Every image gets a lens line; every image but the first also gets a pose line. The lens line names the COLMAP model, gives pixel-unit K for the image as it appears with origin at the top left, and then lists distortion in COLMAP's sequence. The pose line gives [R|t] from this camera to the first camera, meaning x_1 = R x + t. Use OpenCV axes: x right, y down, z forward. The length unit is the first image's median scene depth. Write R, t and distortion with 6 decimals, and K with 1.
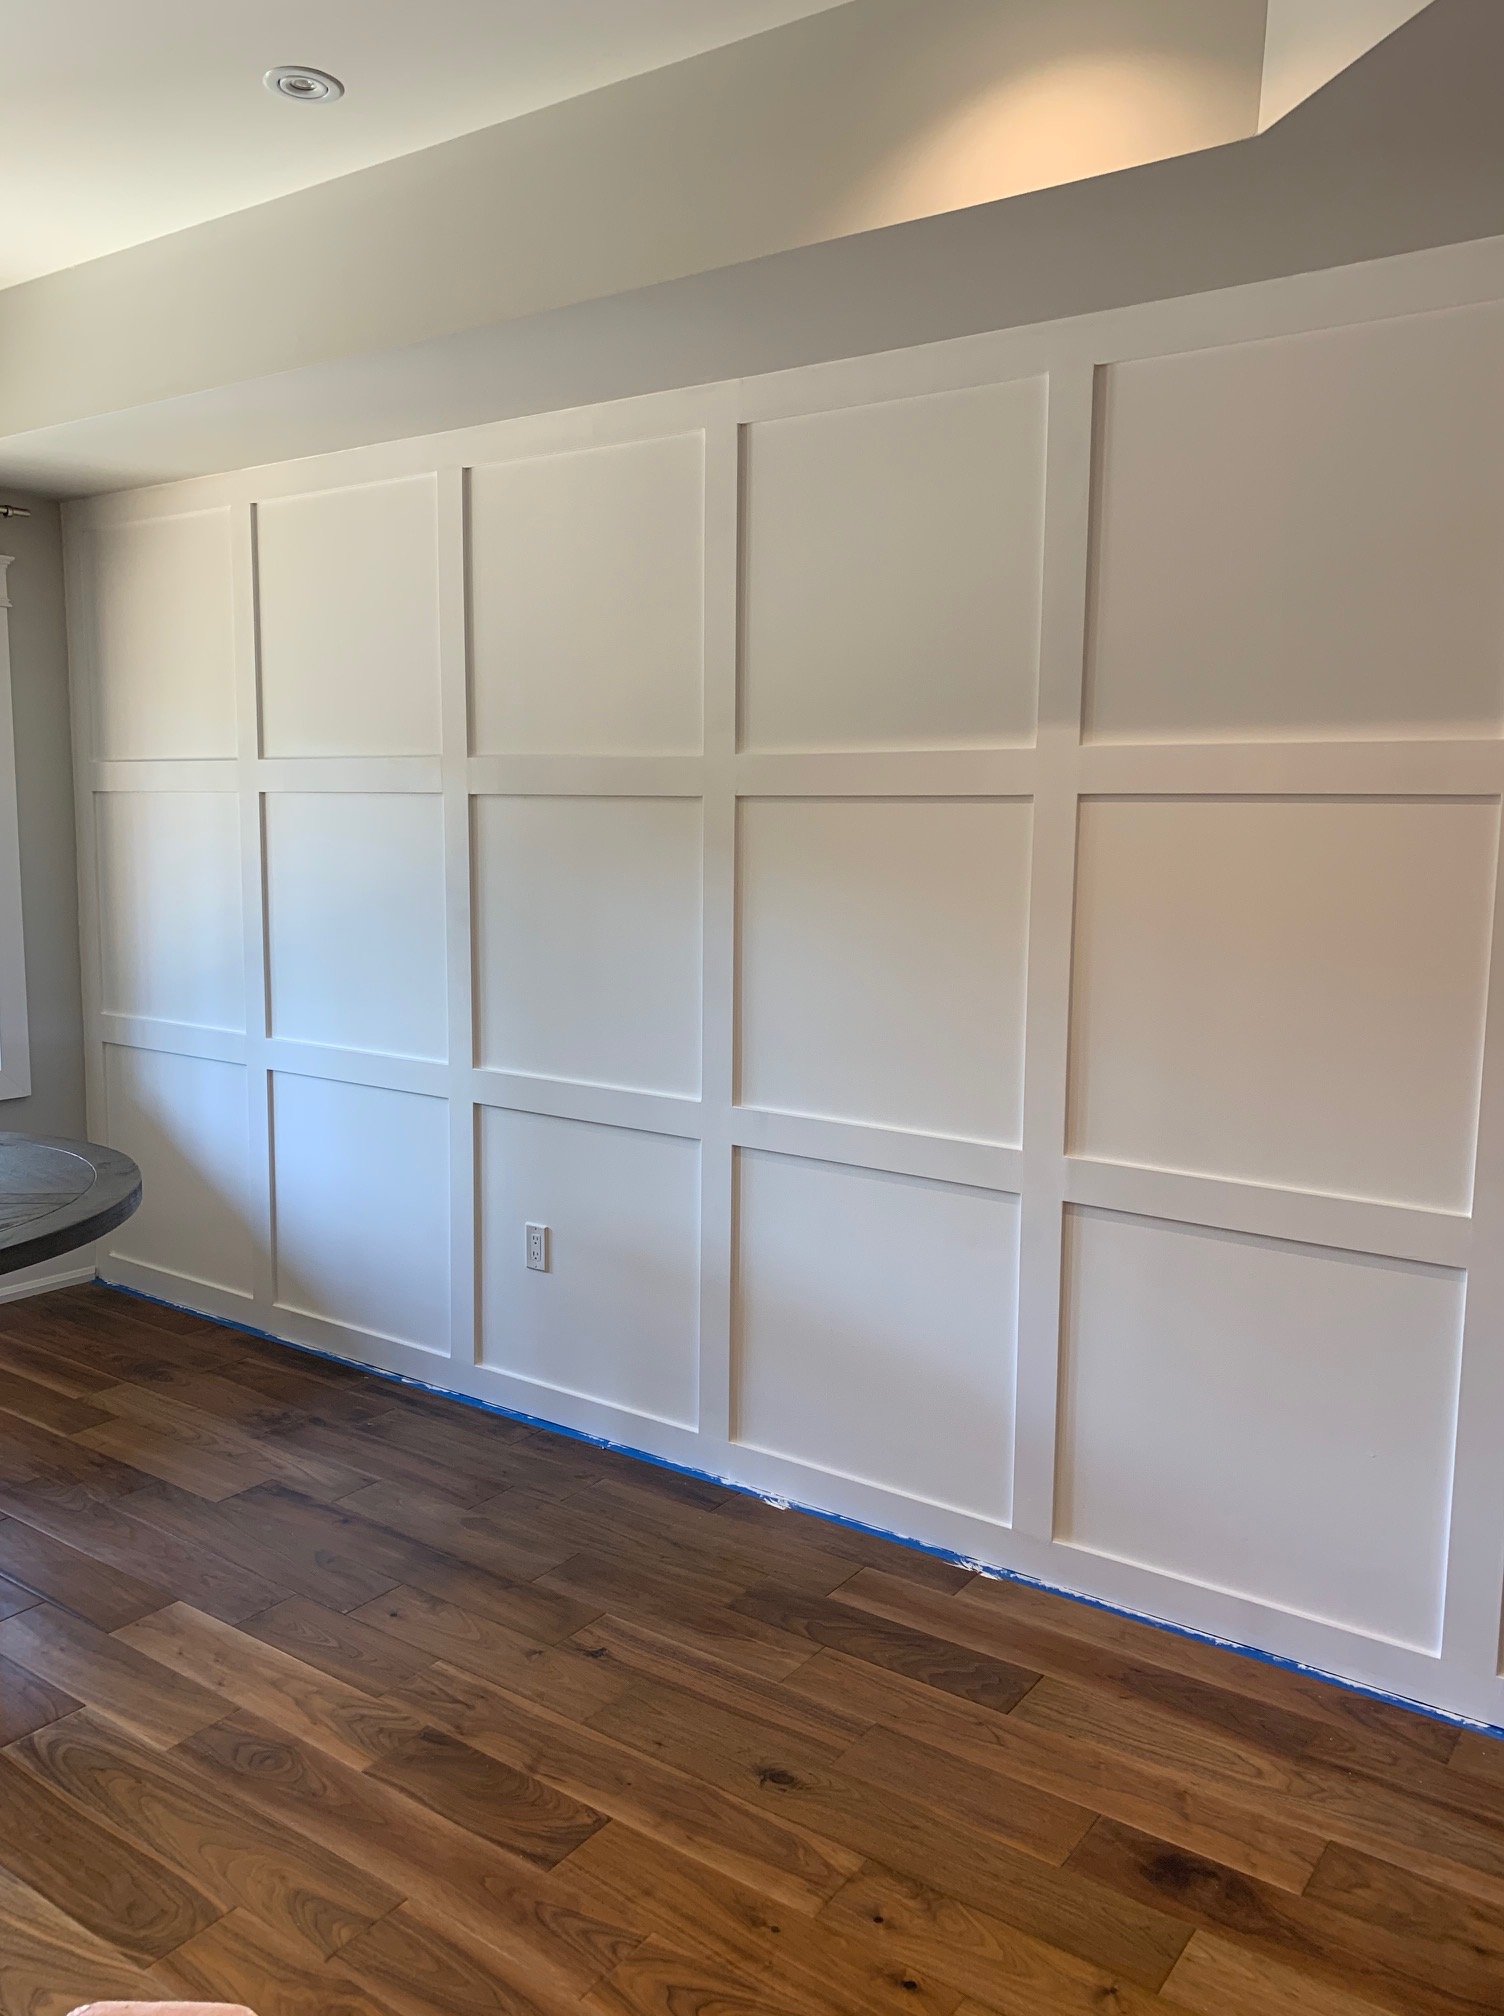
lens RADIAL K [[1534.2, 0, 754.9], [0, 1534.2, 1010.7], [0, 0, 1]] dist [-0.011067, -0.000772]
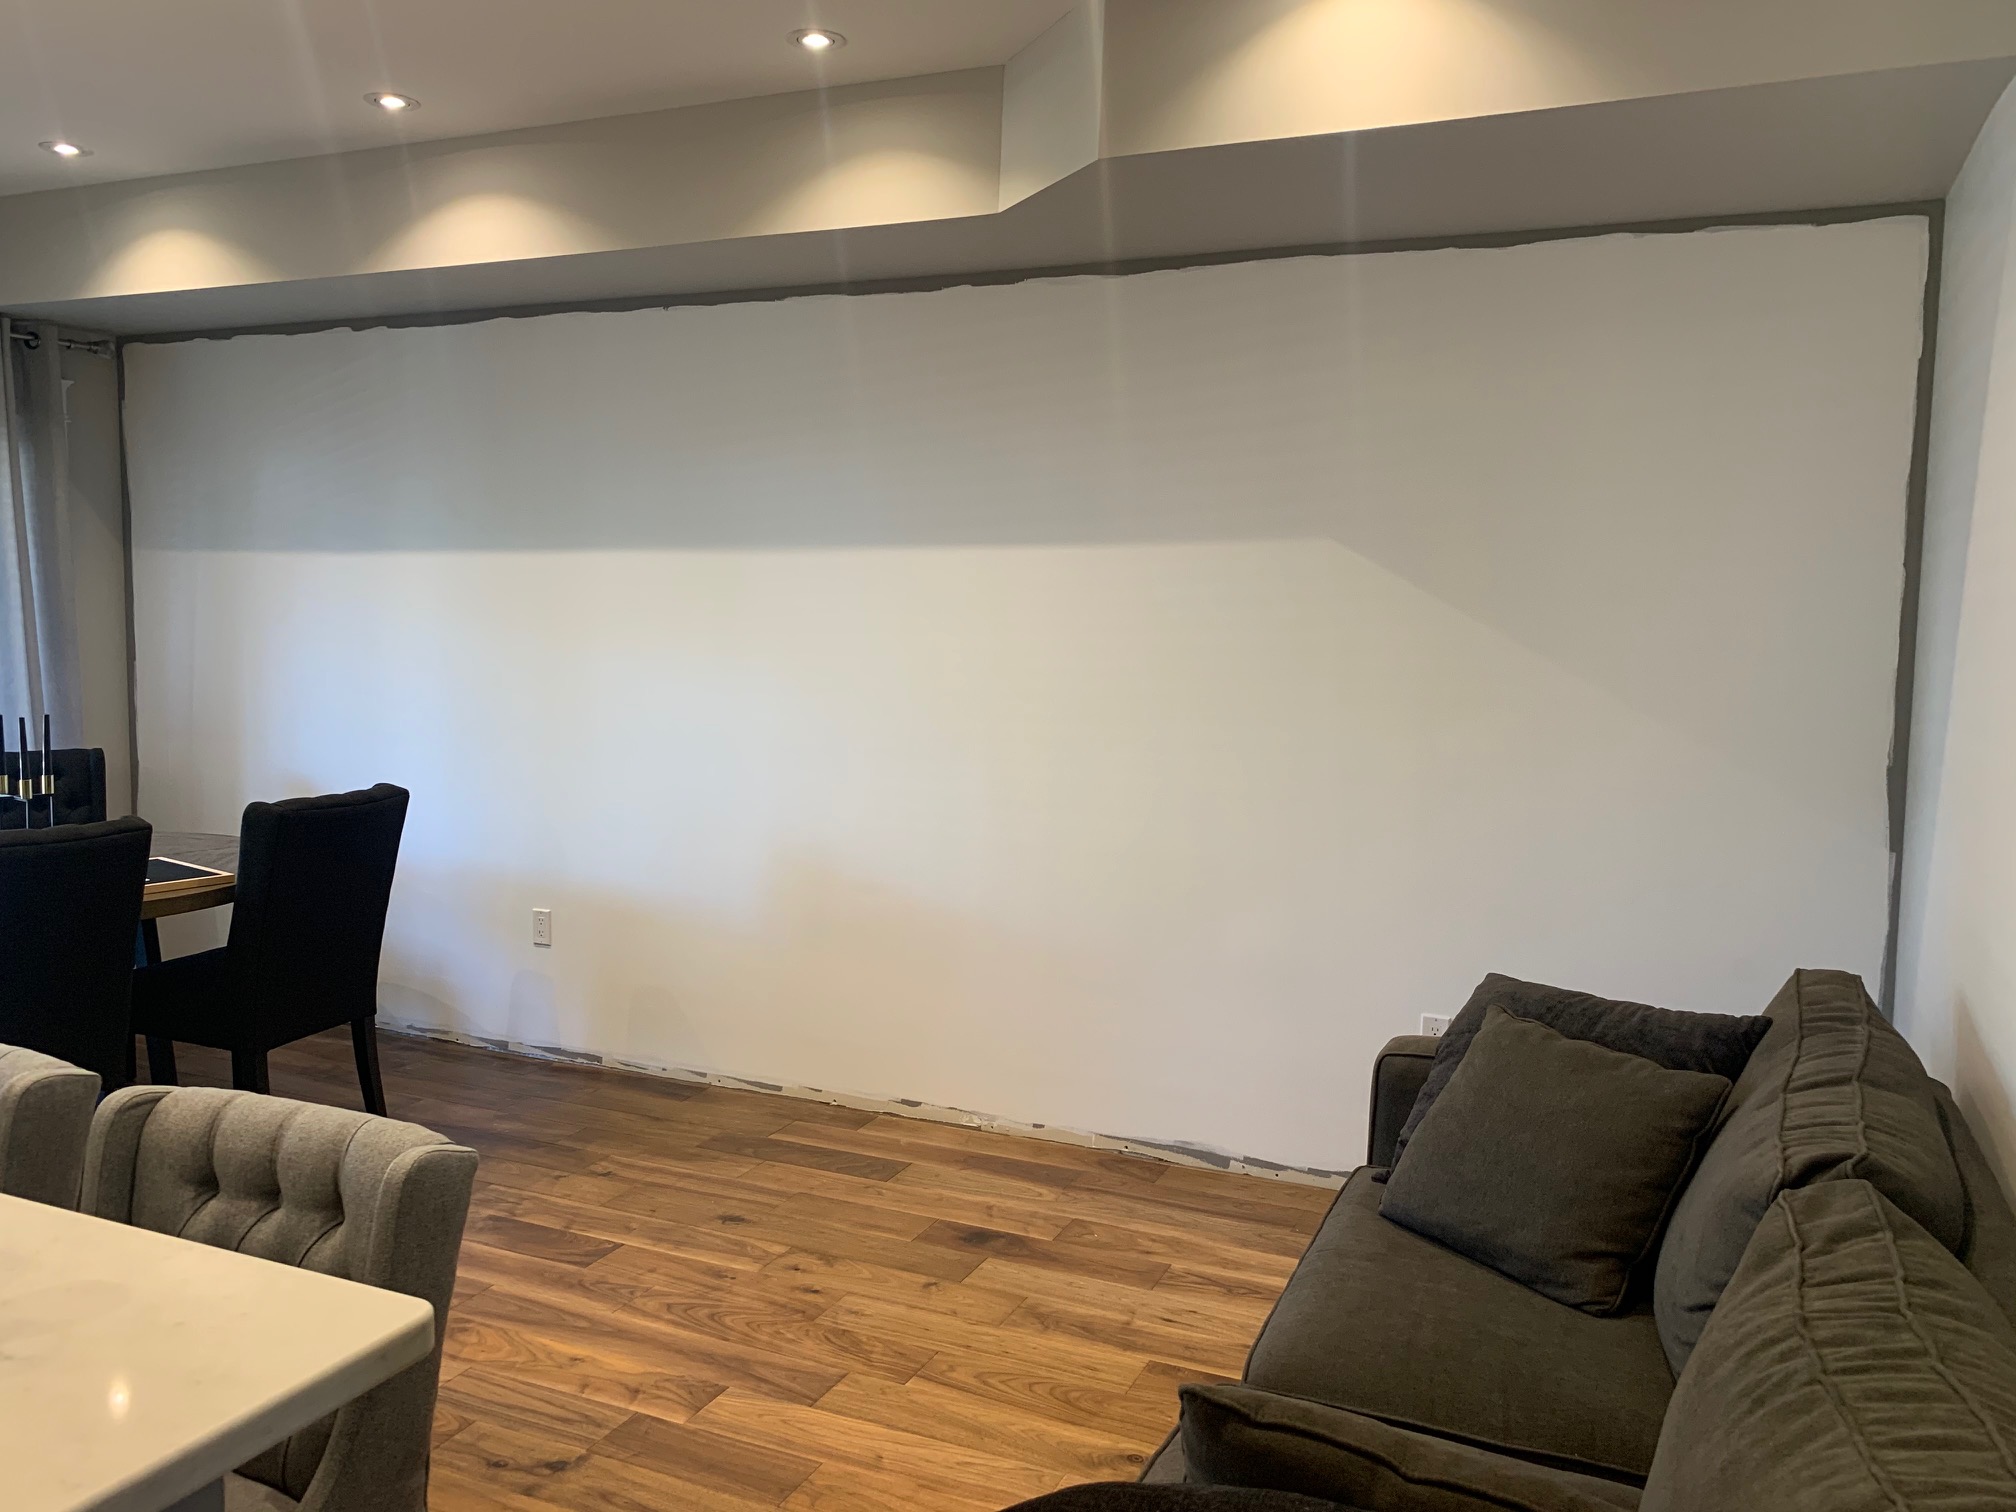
lens RADIAL K [[1534.2, 0, 1011.1], [0, 1534.2, 748.5], [0, 0, 1]] dist [-0.011067, -0.000772]
pose [[0.980765, -0.009455, 0.194965, -0.007891], [0.015272, 0.999481, -0.028355, 0.080836], [-0.194596, 0.030787, 0.980400, -0.604765]]
